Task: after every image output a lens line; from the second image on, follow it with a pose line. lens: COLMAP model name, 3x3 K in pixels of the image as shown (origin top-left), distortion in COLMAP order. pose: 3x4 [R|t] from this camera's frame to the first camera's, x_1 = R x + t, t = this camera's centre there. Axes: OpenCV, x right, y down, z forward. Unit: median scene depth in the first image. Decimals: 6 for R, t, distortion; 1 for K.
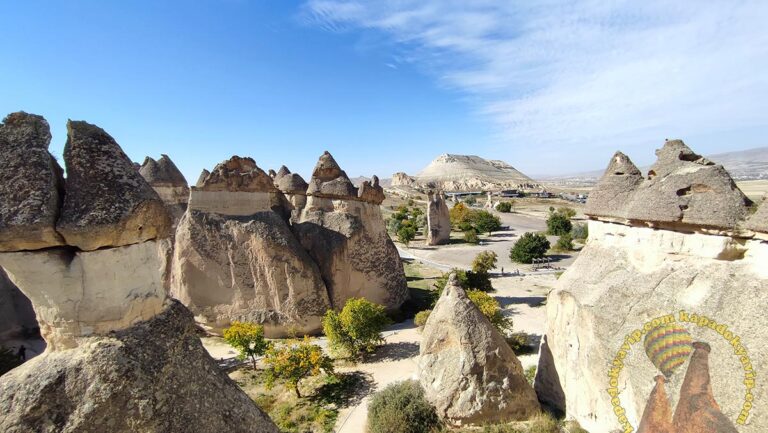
lens RADIAL K [[350.2, 0, 382.1], [0, 350.2, 223.4], [0, 0, 1]] dist [-0.046933, 0.029384]
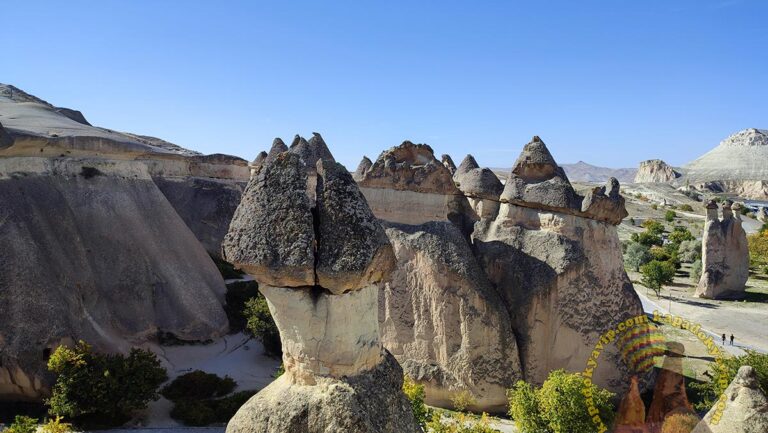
lens RADIAL K [[553.0, 0, 382.1], [0, 553.0, 217.9], [0, 0, 1]] dist [0.044747, -0.060208]
pose [[0.920007, 0.089069, -0.381647, -0.015892], [-0.098997, 0.995067, -0.006415, -0.021230], [0.379193, 0.043684, 0.924286, -0.069200]]
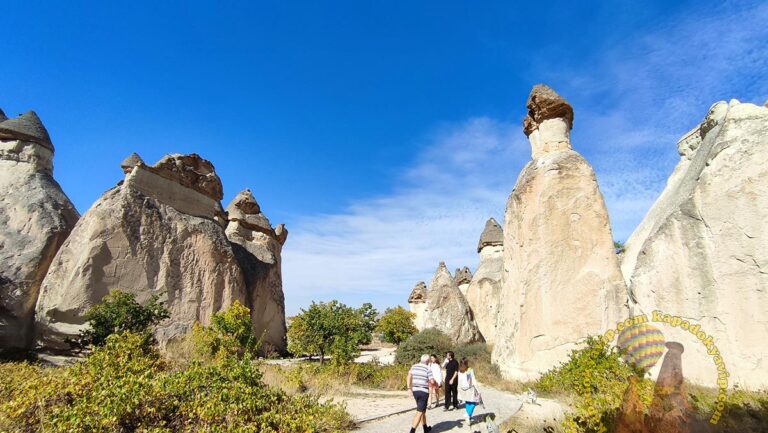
lens RADIAL K [[345.8, 0, 383.3], [0, 345.8, 220.4], [0, 0, 1]] dist [-0.018946, 0.010403]
pose [[0.680887, 0.288433, 0.673201, -0.592681], [0.005979, 0.916966, -0.398921, 0.322157], [-0.732364, 0.275645, 0.622626, 0.068343]]
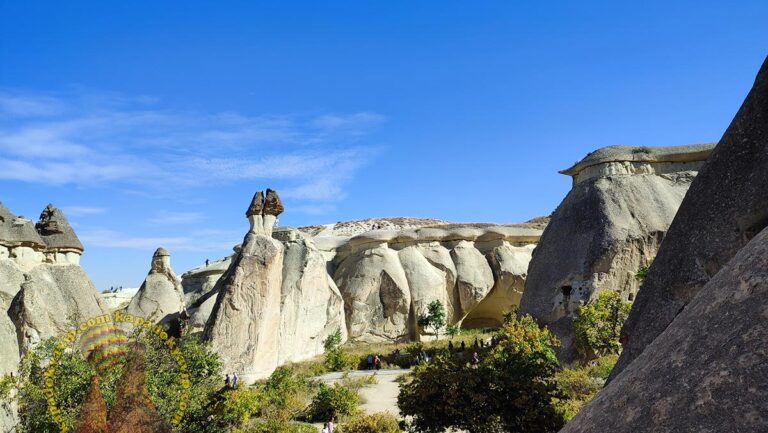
lens RADIAL K [[553.0, 0, 382.1], [0, 553.0, 217.9], [0, 0, 1]] dist [0.044747, -0.060208]
pose [[-0.877504, 0.156492, 0.453317, -0.909665], [0.136315, 0.987662, -0.077086, 0.140872], [-0.459787, -0.005850, -0.888010, 1.106810]]
